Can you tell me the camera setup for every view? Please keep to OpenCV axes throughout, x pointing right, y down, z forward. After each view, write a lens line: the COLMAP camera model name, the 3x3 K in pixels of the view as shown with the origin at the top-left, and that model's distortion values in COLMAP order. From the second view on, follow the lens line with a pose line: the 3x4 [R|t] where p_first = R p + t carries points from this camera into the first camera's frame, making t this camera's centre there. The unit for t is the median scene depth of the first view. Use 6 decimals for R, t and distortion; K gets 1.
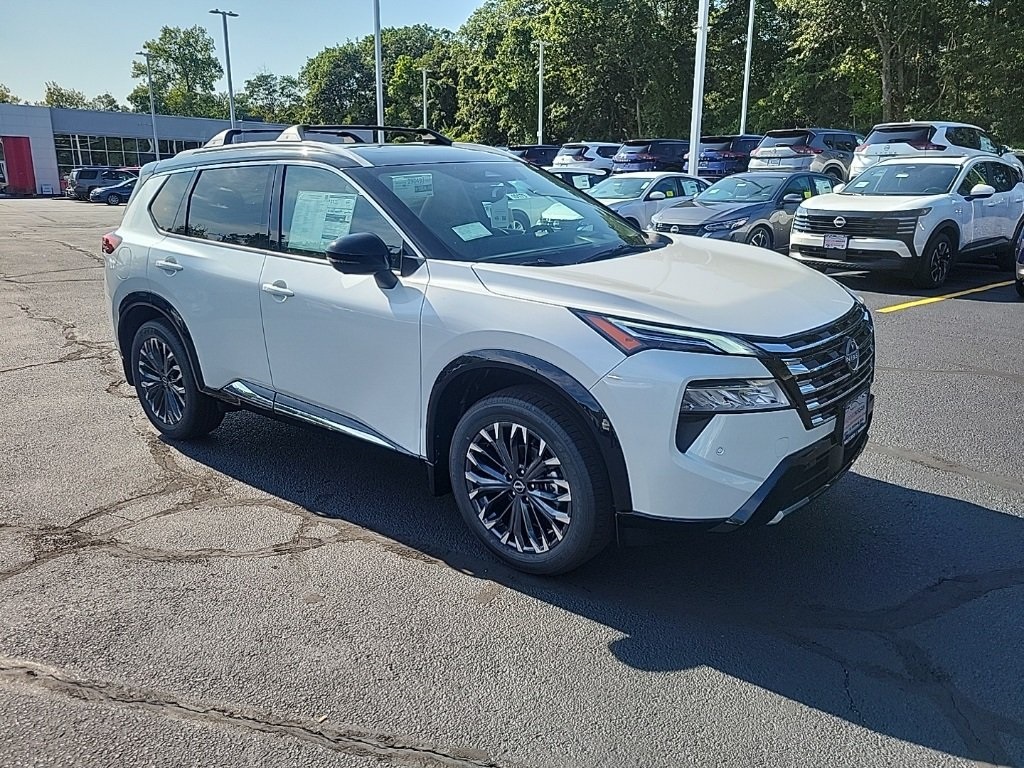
lens RADIAL K [[779.8, 0, 501.4], [0, 779.8, 383.8], [0, 0, 1]] dist [0.044686, -0.016999]
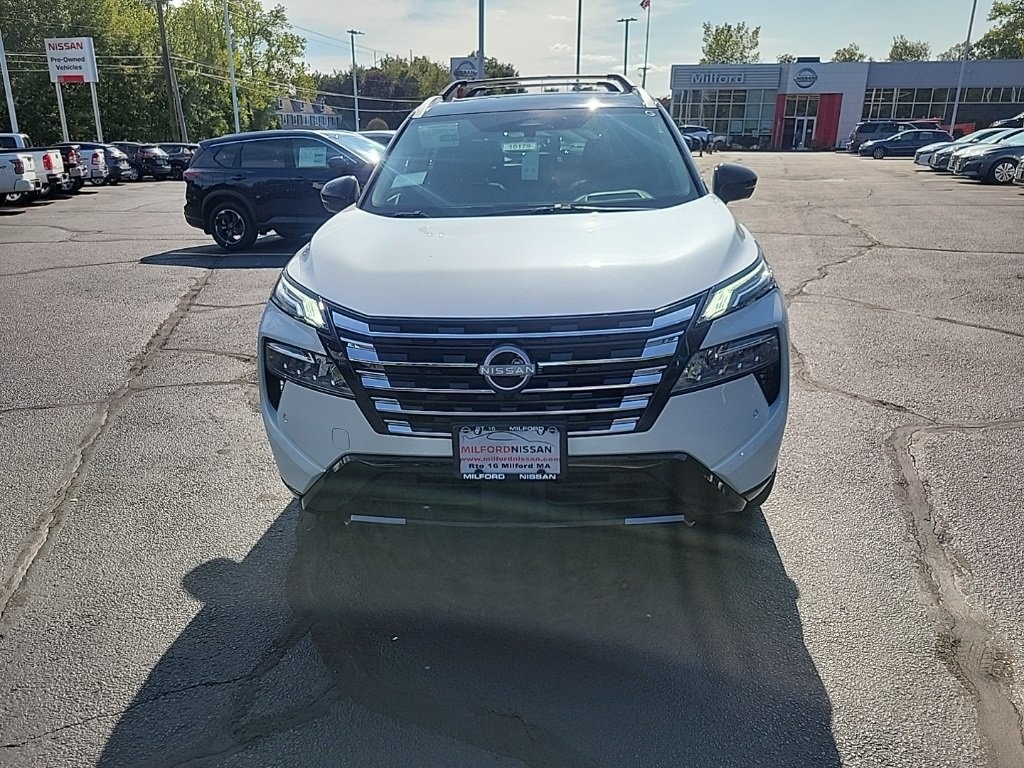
lens RADIAL K [[779.8, 0, 512.7], [0, 779.8, 377.8], [0, 0, 1]] dist [0.044686, -0.016999]
pose [[0.580552, 0.240464, -0.777906, 0.806764], [-0.203410, 0.967935, 0.147399, -0.108027], [0.788406, 0.072661, 0.610849, 0.443765]]
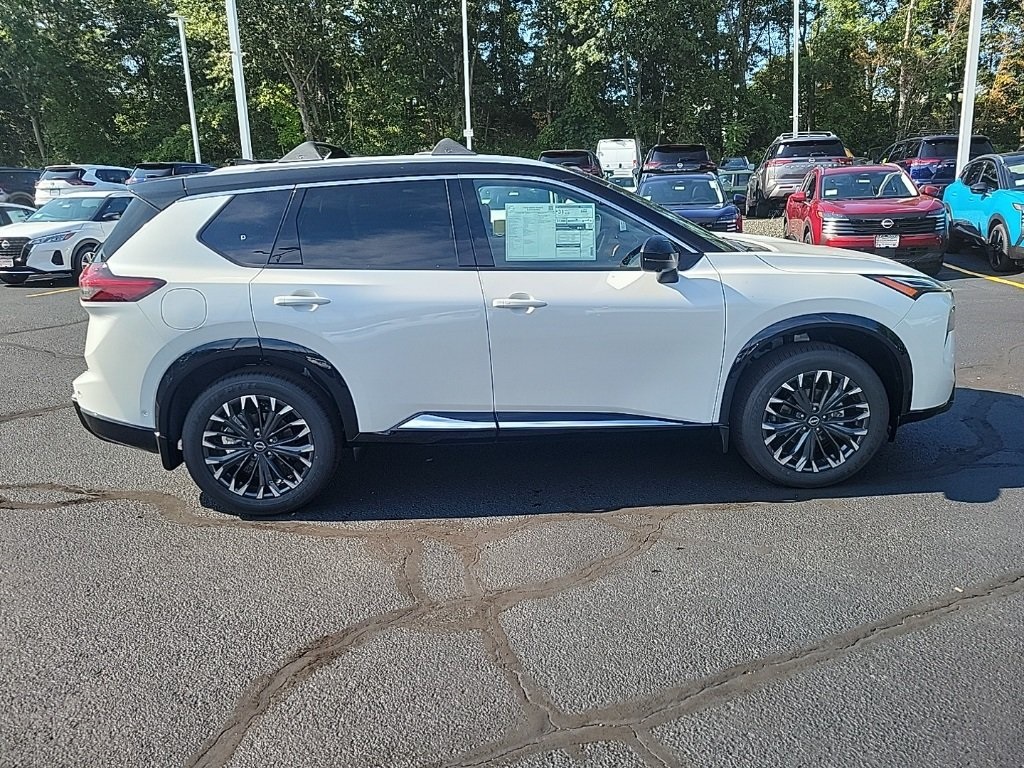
lens RADIAL K [[779.8, 0, 512.0], [0, 779.8, 377.5], [0, 0, 1]] dist [0.044686, -0.016999]
pose [[0.748699, -0.171458, 0.640354, -0.930089], [0.196147, 0.980017, 0.033070, -0.061631], [-0.633227, 0.100844, 0.767368, 0.260045]]
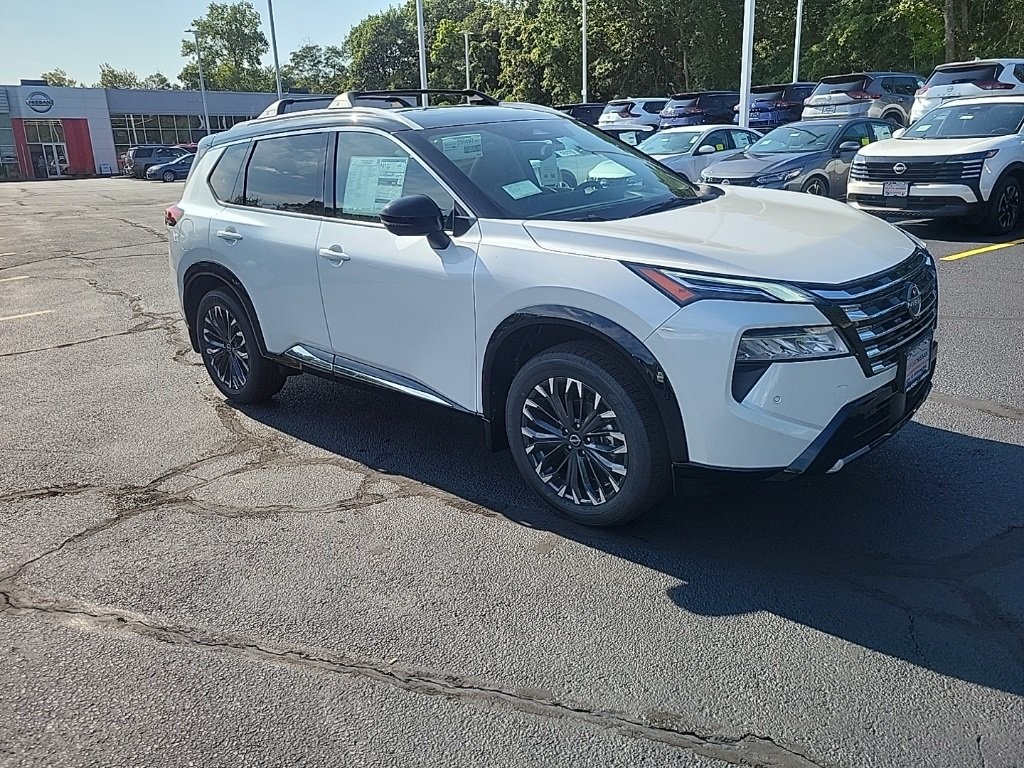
lens RADIAL K [[779.8, 0, 500.0], [0, 779.8, 369.2], [0, 0, 1]] dist [0.044686, -0.016999]
pose [[0.997616, -0.022752, -0.065149, -0.005030], [0.024505, 0.999355, 0.026246, 0.008510], [0.064510, -0.027780, 0.997530, -0.012919]]
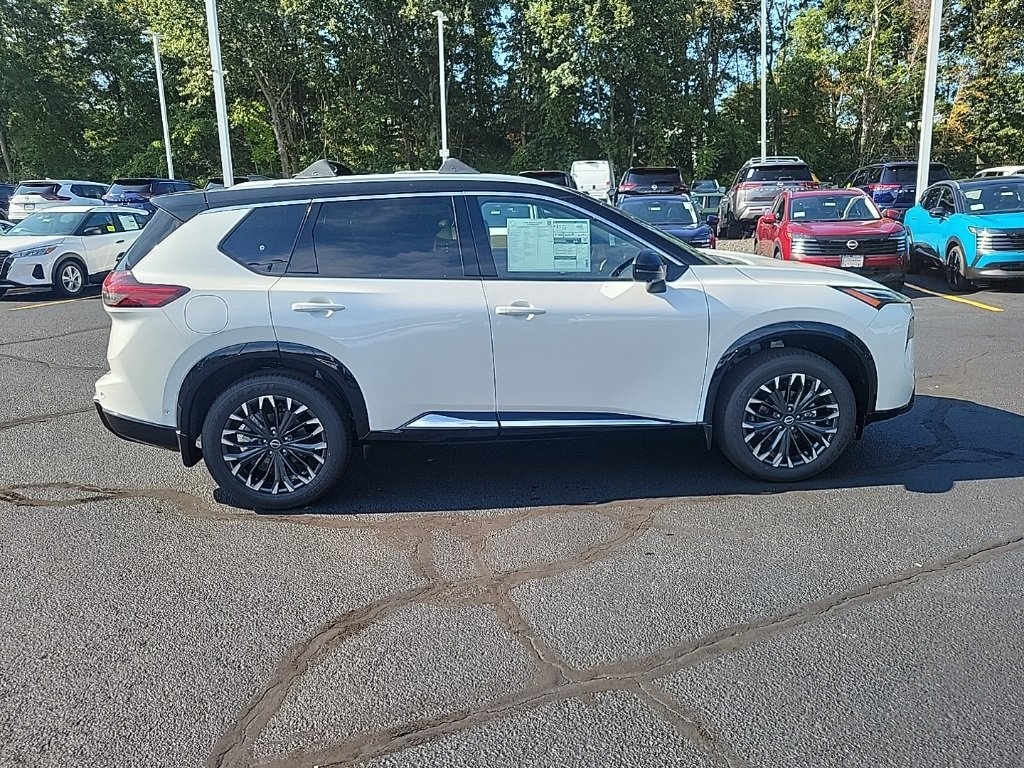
lens RADIAL K [[779.8, 0, 515.3], [0, 779.8, 382.0], [0, 0, 1]] dist [0.044686, -0.016999]
pose [[0.723011, -0.158038, 0.672517, -1.013361], [0.193914, 0.980772, 0.022002, -0.048362], [-0.663063, 0.114503, 0.739754, 0.228317]]
